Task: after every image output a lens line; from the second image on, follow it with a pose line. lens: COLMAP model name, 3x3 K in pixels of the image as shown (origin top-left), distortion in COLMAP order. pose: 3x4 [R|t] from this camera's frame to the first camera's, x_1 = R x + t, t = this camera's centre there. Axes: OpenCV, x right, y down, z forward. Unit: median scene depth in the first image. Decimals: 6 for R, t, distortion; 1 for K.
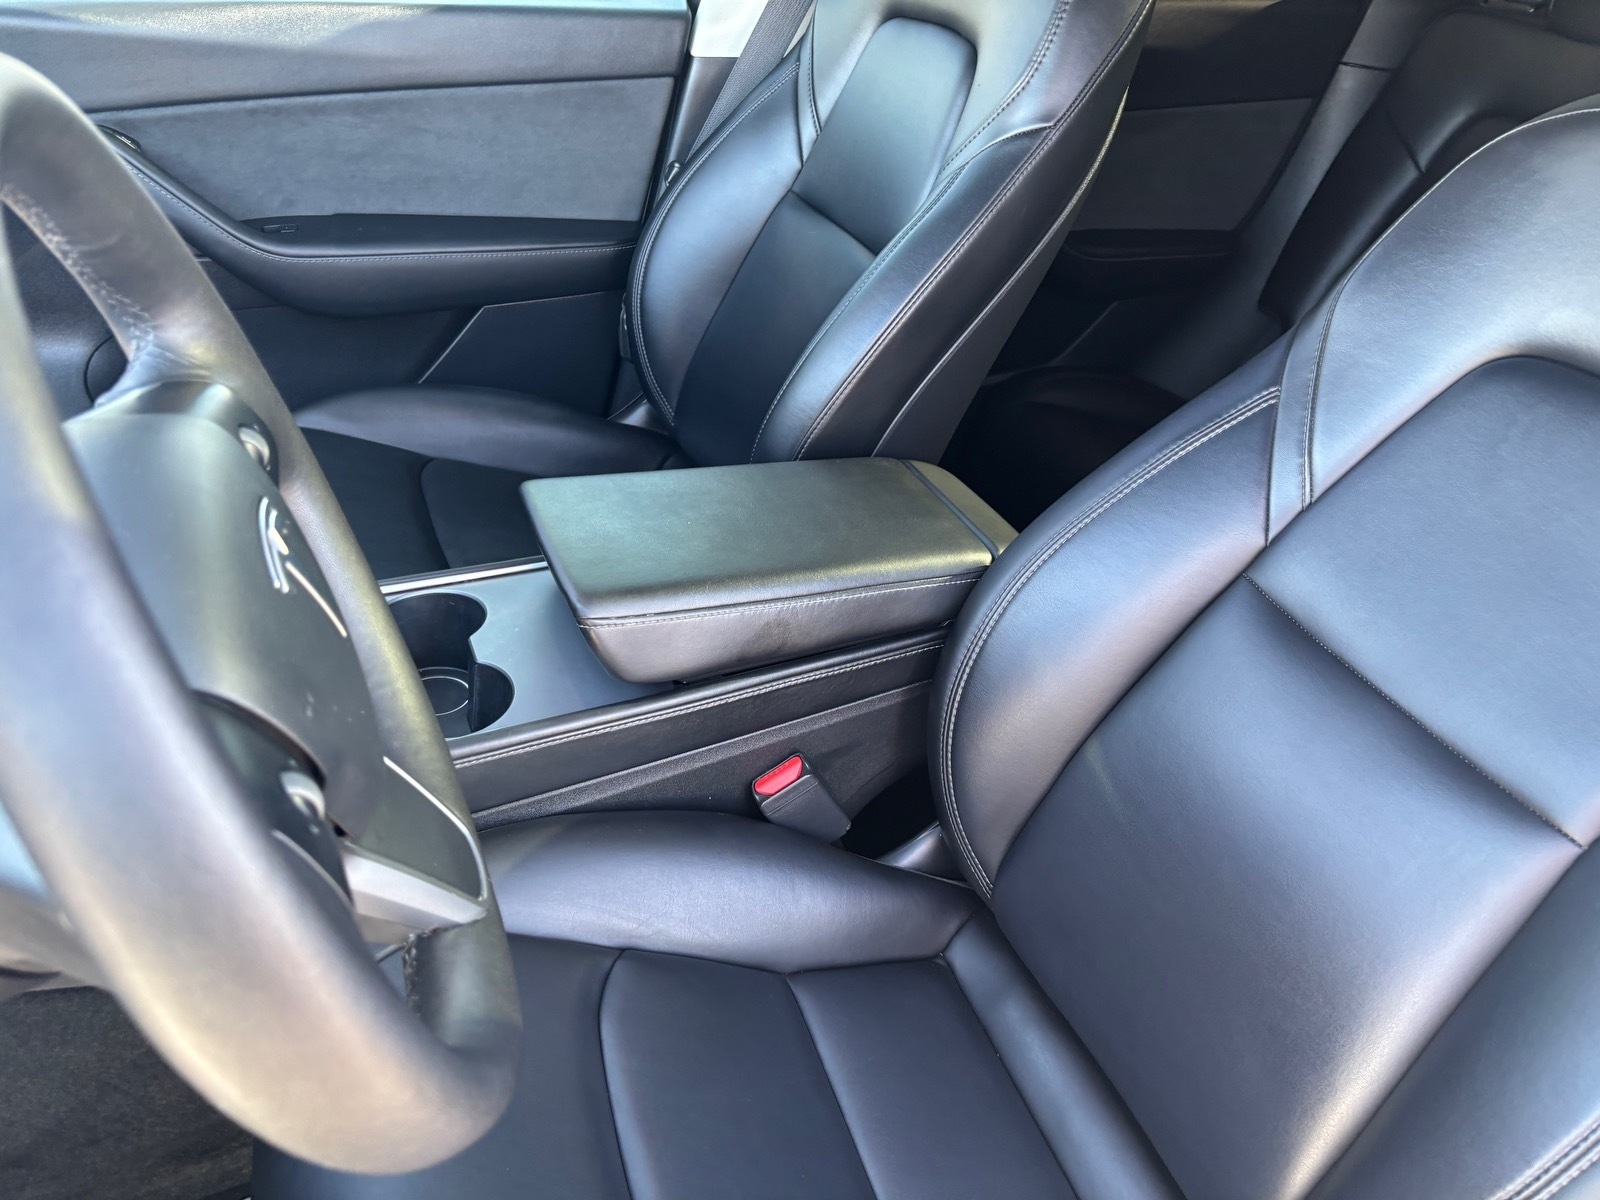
lens RADIAL K [[1207.0, 0, 822.6], [0, 1207.0, 606.1], [0, 0, 1]] dist [0.018633, -0.026833]
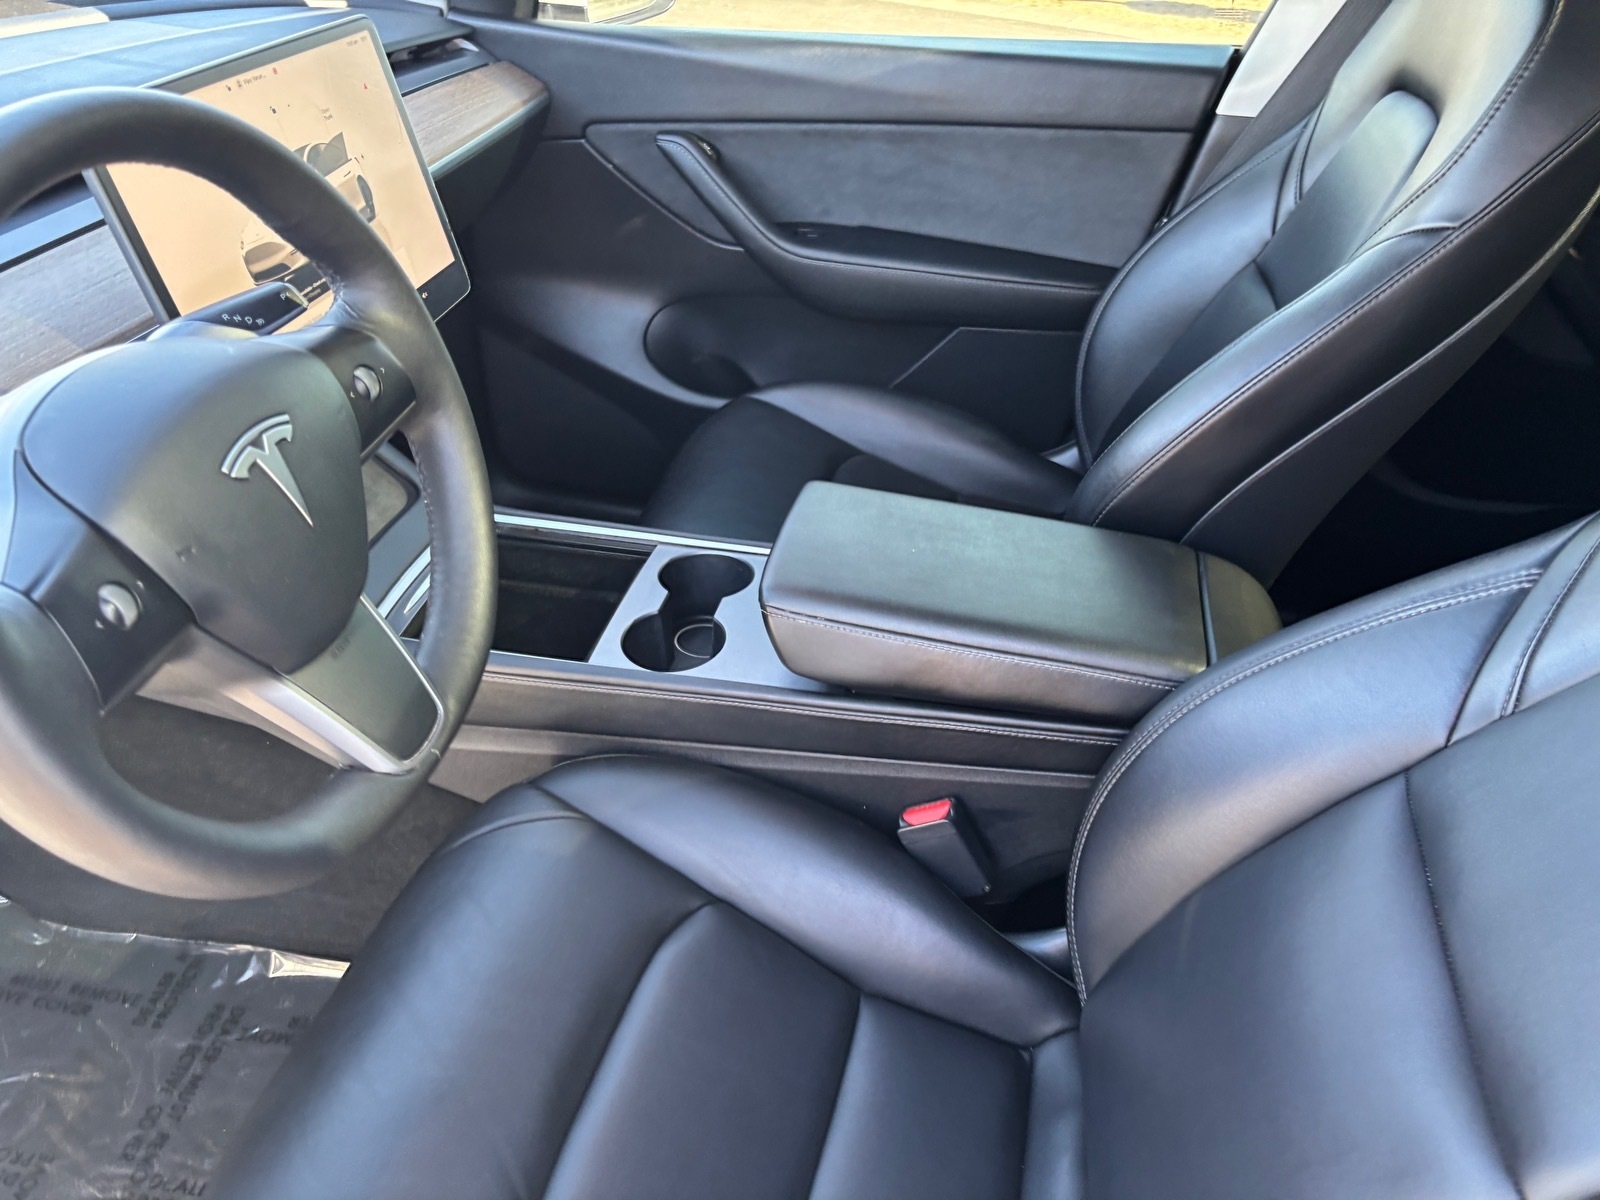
lens RADIAL K [[1207.0, 0, 822.6], [0, 1207.0, 606.1], [0, 0, 1]] dist [0.018633, -0.026833]
pose [[0.822949, 0.277545, -0.495706, 0.244252], [-0.287312, 0.956060, 0.058314, -0.041586], [0.490110, 0.094433, 0.866531, 0.034329]]
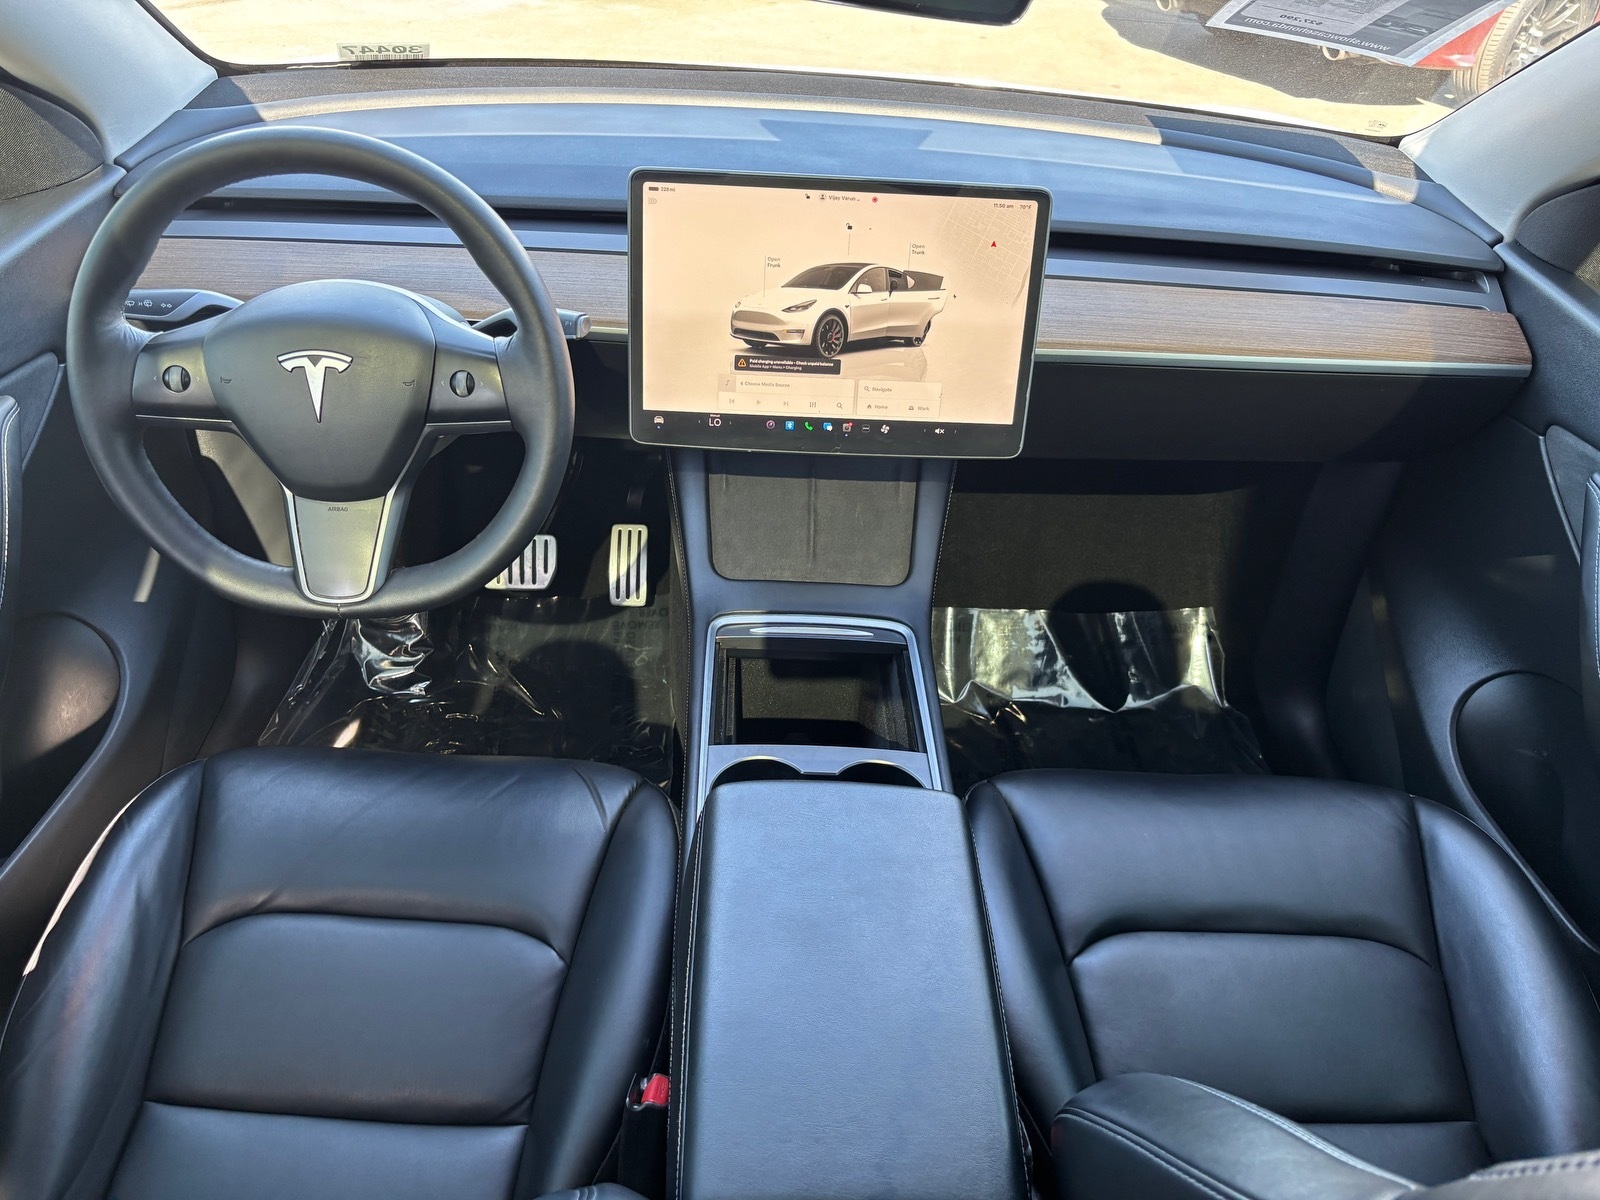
lens RADIAL K [[1198.0, 0, 801.0], [0, 1198.0, 624.3], [0, 0, 1]] dist [0.044930, -0.062020]
pose [[-0.377174, 0.460650, -0.803456, 0.345808], [-0.586006, 0.553083, 0.592196, -0.454092], [0.717173, 0.694191, 0.061335, 0.516875]]
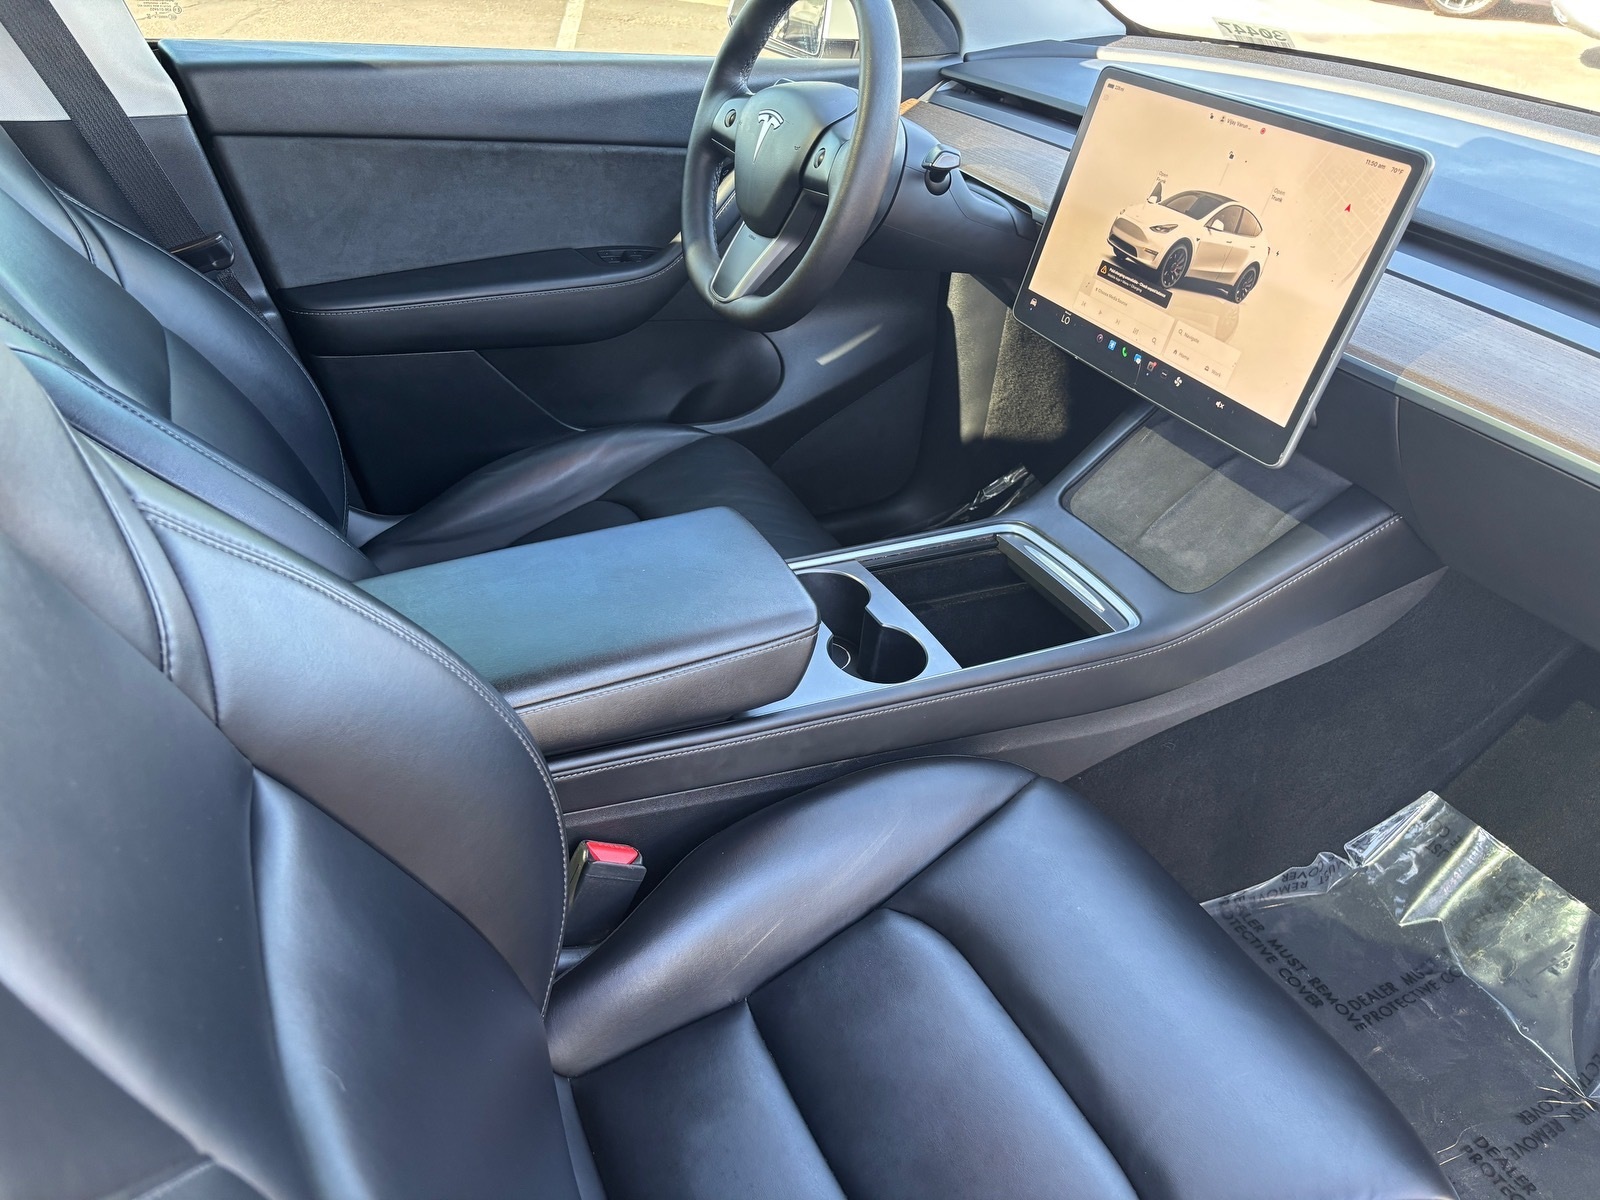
lens RADIAL K [[1217.4, 0, 804.6], [0, 1217.4, 635.8], [0, 0, 1]] dist [-0.106243, 0.190155]
pose [[-0.987054, -0.083357, -0.137026, -0.061721], [-0.158167, 0.364188, 0.917796, -0.656539], [-0.026601, 0.927588, -0.372657, 0.927271]]
